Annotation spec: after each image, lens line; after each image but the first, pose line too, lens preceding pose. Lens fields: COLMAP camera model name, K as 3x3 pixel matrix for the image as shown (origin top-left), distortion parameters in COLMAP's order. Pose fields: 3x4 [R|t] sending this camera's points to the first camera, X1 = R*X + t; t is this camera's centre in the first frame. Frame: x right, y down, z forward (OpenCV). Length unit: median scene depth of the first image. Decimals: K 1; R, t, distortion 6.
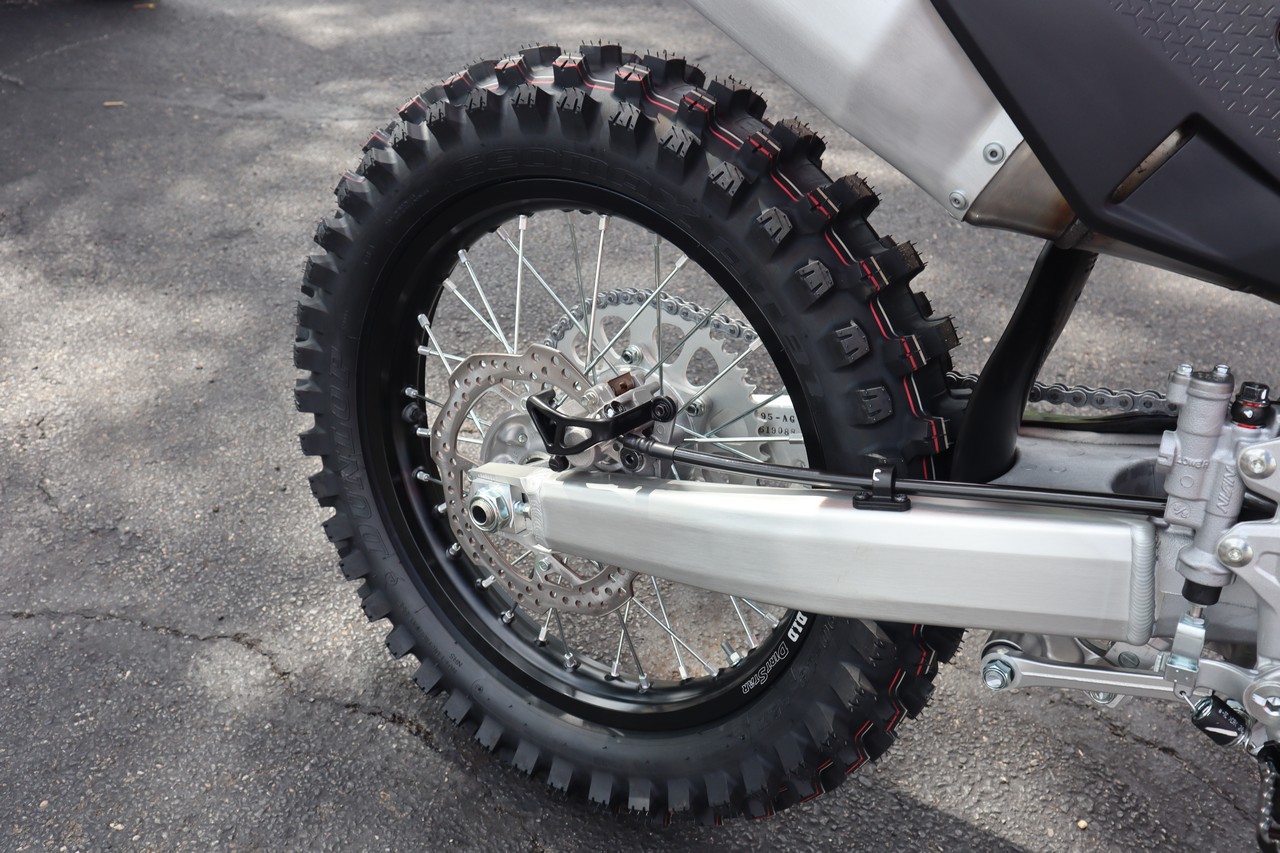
lens RADIAL K [[1110.3, 0, 640.0], [0, 1110.3, 426.5], [0, 0, 1]] dist [-0.083112, 0.125188]
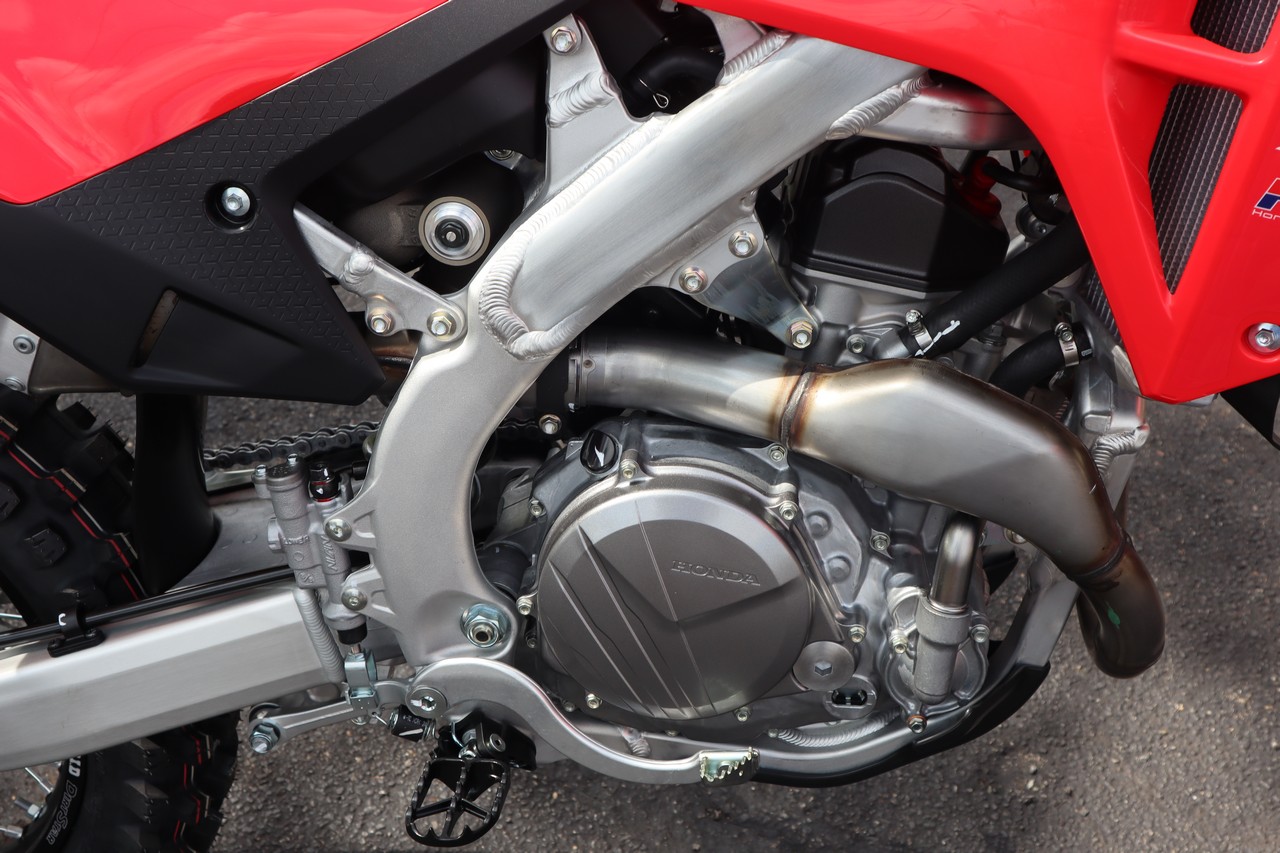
lens RADIAL K [[1481.6, 0, 640.0], [0, 1481.6, 426.5], [0, 0, 1]] dist [0.013546, 0.075255]
pose [[0.865960, -0.328305, 0.377266, 0.167040], [0.301380, 0.944571, 0.130212, -0.112699], [-0.399104, 0.000943, 0.916905, -0.381648]]
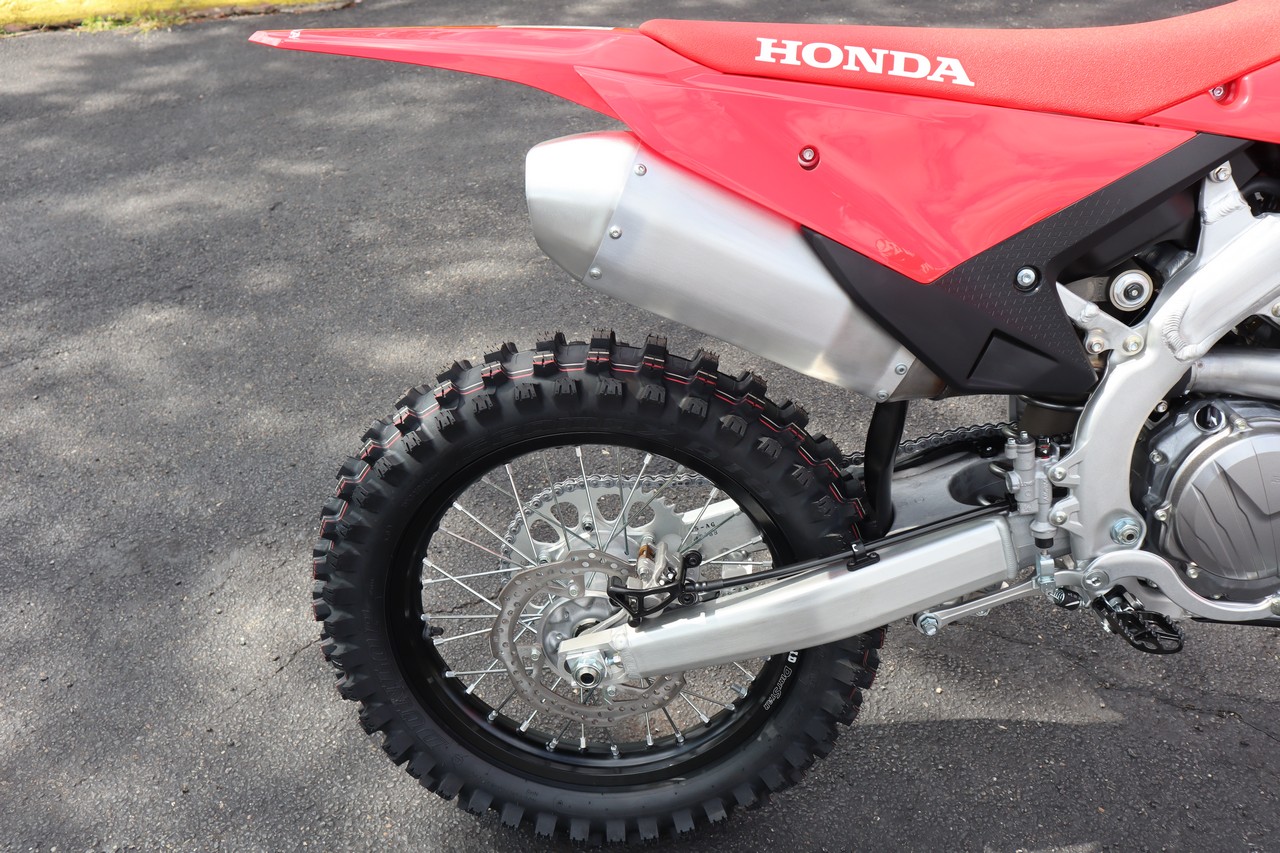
lens RADIAL K [[1118.2, 0, 640.0], [0, 1118.2, 426.5], [0, 0, 1]] dist [-0.074689, 0.115927]
pose [[0.838901, -0.351809, 0.415300, -0.538274], [0.355764, 0.931891, 0.070785, -0.280834], [-0.411918, 0.088367, 0.906926, -0.320267]]
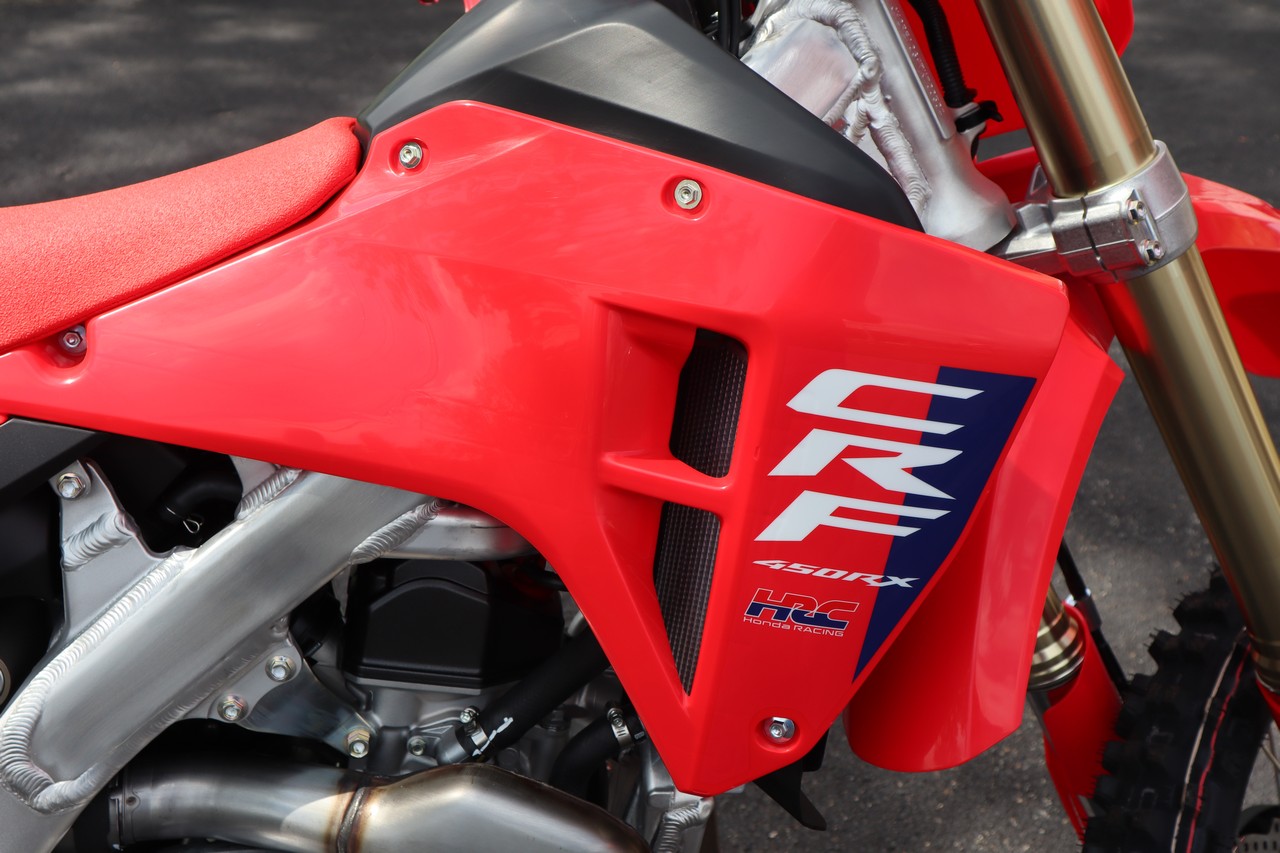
lens RADIAL K [[1481.6, 0, 640.0], [0, 1481.6, 426.5], [0, 0, 1]] dist [0.013546, 0.075255]
pose [[0.752069, -0.317936, 0.577330, 0.295567], [0.364332, 0.930501, 0.037824, -0.172859], [-0.549231, 0.181894, 0.815635, -0.453120]]
